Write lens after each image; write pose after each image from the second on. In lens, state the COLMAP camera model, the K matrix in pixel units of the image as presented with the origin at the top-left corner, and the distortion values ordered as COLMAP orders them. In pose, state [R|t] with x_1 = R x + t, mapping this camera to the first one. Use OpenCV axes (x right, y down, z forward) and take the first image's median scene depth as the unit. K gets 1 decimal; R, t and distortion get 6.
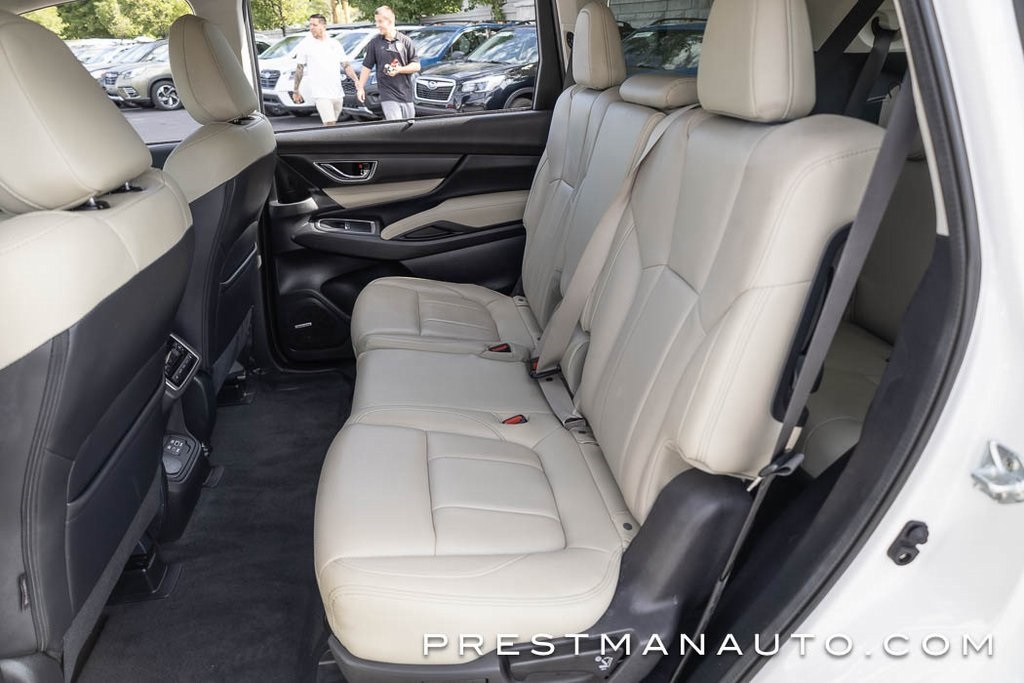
lens RADIAL K [[679.9, 0, 512.0], [0, 679.9, 341.5], [0, 0, 1]] dist [-0.005809, 0.000780]
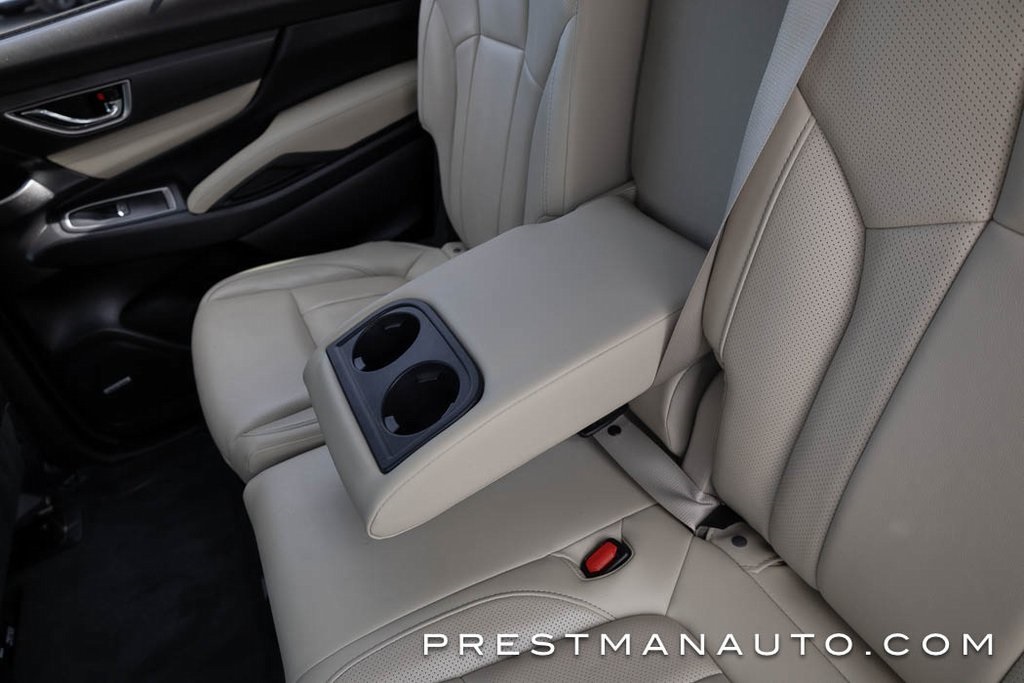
lens RADIAL K [[653.6, 0, 512.0], [0, 653.6, 341.5], [0, 0, 1]] dist [-0.012507, -0.000964]
pose [[0.937982, -0.311499, 0.152179, -0.055682], [0.270273, 0.931941, 0.241741, -0.111753], [-0.217124, -0.185619, 0.958333, 0.395233]]
